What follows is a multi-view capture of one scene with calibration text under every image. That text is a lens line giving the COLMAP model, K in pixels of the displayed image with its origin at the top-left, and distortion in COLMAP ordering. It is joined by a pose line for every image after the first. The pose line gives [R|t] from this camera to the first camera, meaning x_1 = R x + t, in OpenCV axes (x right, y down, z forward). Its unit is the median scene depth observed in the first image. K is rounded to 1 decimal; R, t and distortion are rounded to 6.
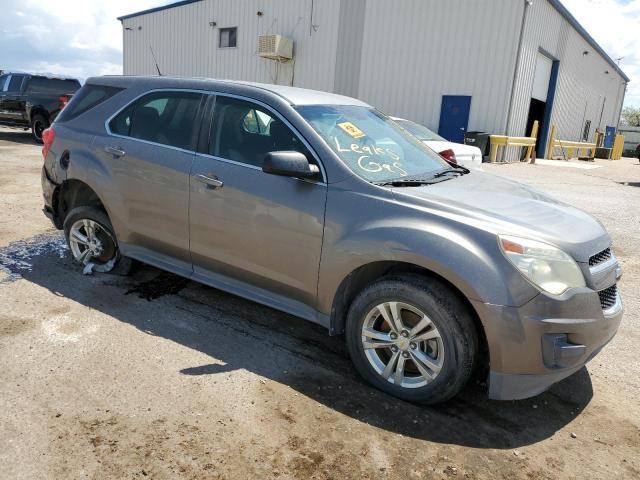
lens RADIAL K [[516.2, 0, 307.4], [0, 516.2, 242.2], [0, 0, 1]] dist [-0.000503, 0.004591]
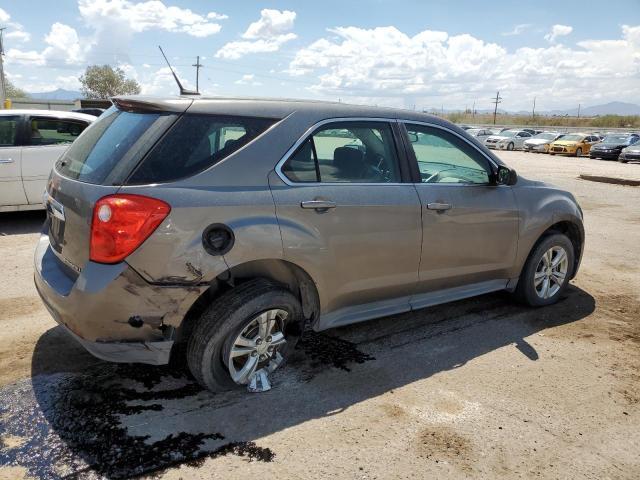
lens RADIAL K [[516.2, 0, 307.4], [0, 516.2, 242.2], [0, 0, 1]] dist [-0.000503, 0.004591]
pose [[0.378735, -0.280514, 0.881970, -1.187086], [0.231231, 0.951419, 0.203307, -0.312022], [-0.896154, 0.126939, 0.425199, 0.775911]]
